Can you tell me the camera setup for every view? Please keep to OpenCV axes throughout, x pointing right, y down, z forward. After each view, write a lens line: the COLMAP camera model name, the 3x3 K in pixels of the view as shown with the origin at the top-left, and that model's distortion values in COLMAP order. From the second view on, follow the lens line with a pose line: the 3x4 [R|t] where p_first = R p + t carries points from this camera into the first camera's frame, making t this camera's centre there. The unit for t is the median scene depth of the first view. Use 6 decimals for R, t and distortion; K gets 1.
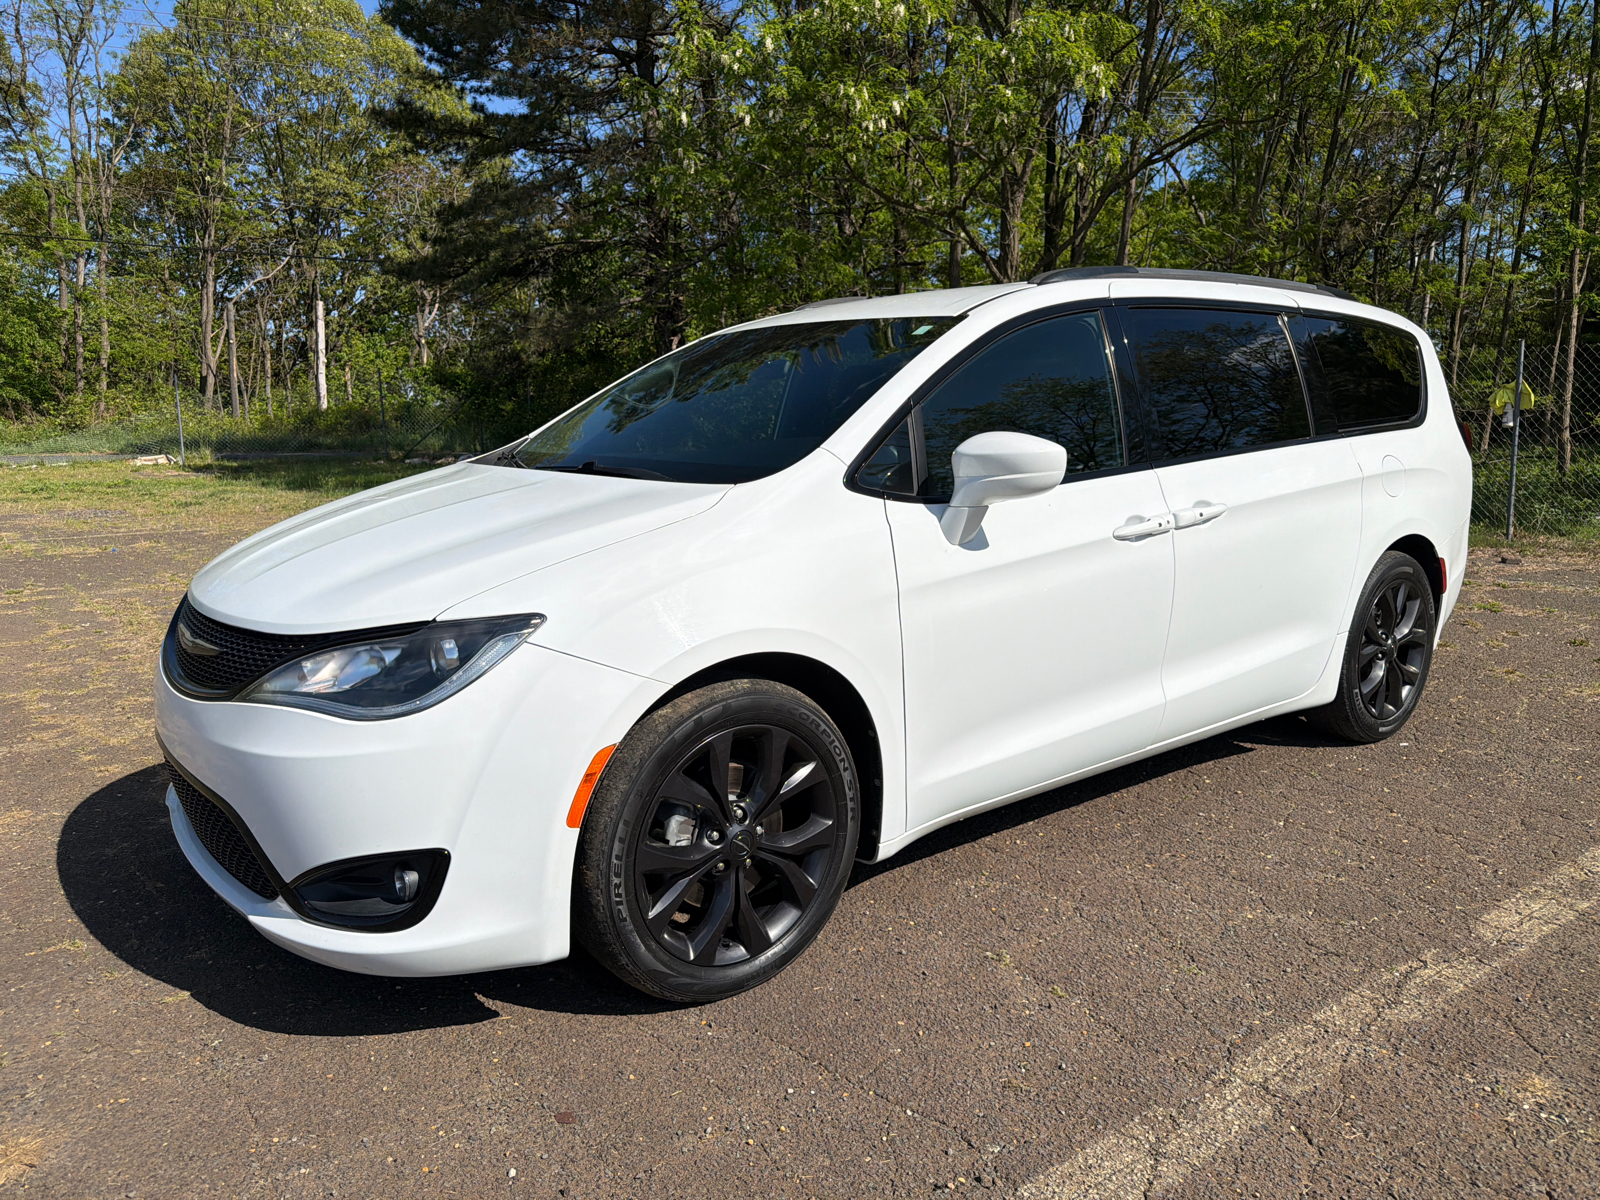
lens RADIAL K [[1147.3, 0, 802.2], [0, 1147.3, 585.9], [0, 0, 1]] dist [0.028223, -0.033619]
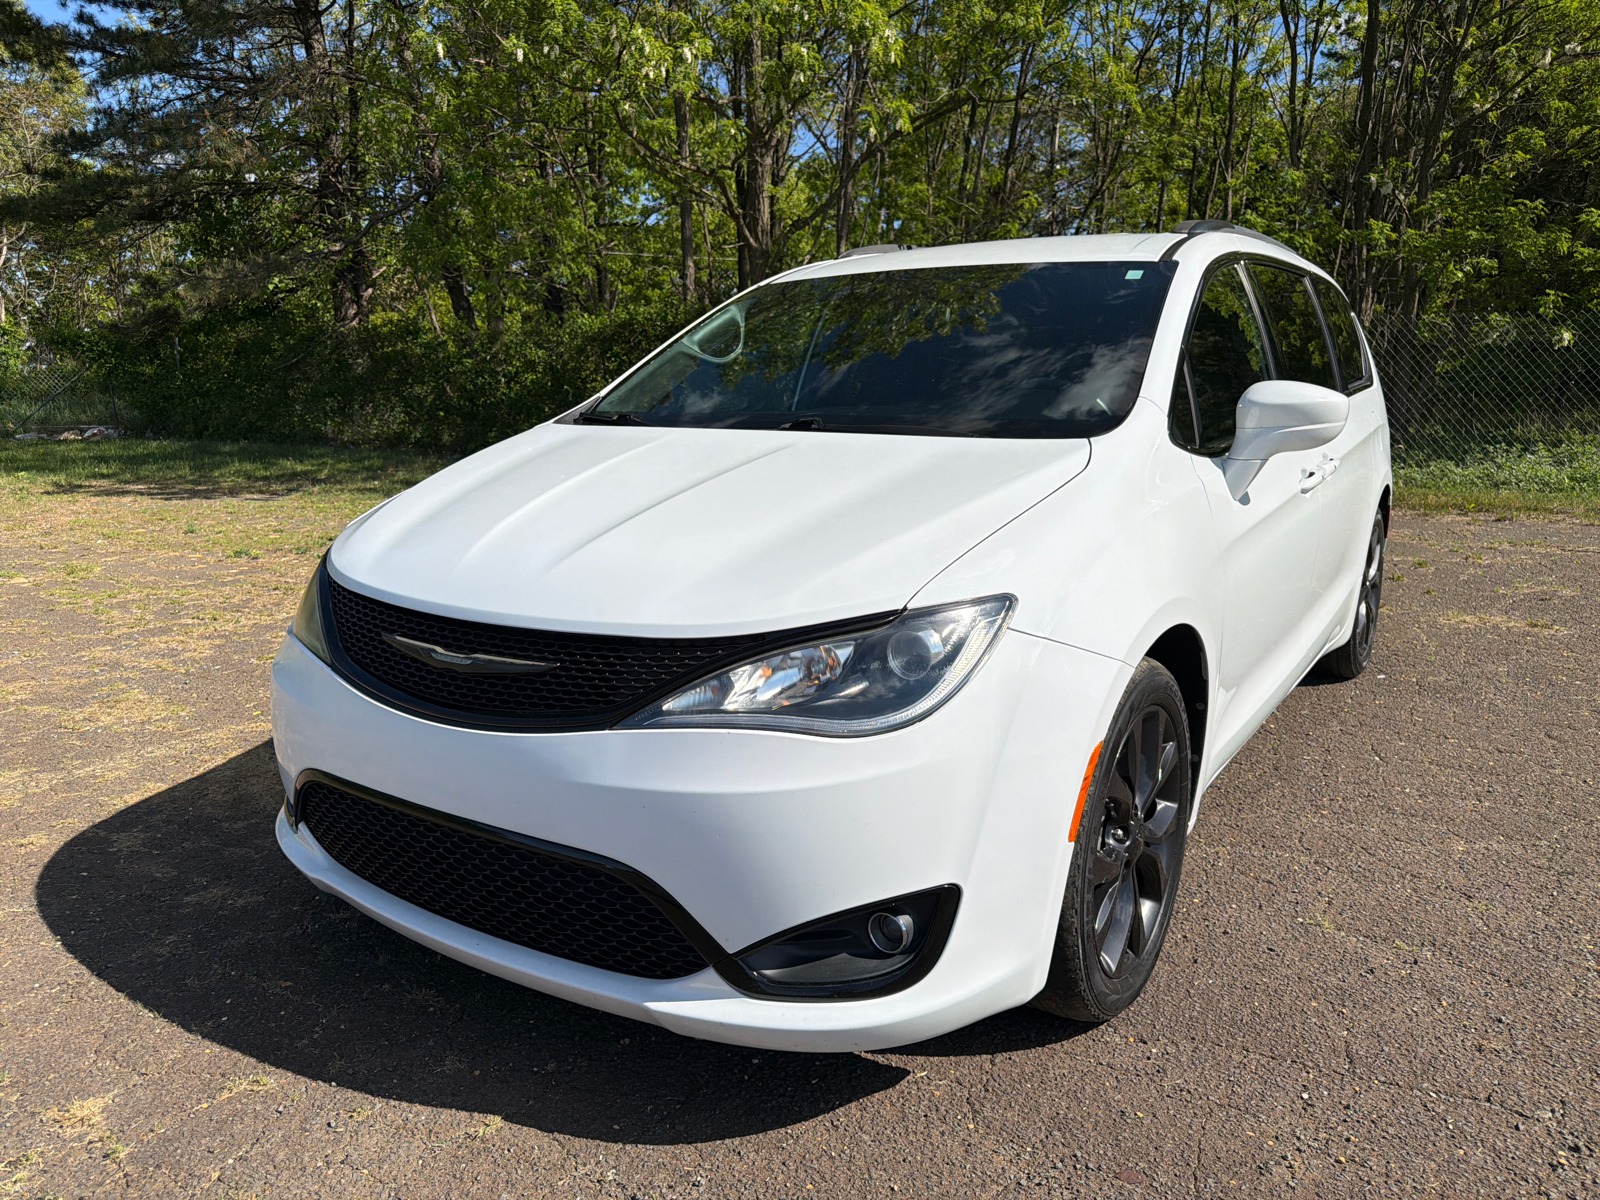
lens RADIAL K [[1147.3, 0, 800.5], [0, 1147.3, 590.3], [0, 0, 1]] dist [0.028223, -0.033619]
pose [[0.950648, -0.054724, 0.305409, -0.457567], [0.046097, 0.998310, 0.035393, -0.010560], [-0.306829, -0.019568, 0.951563, 0.180722]]
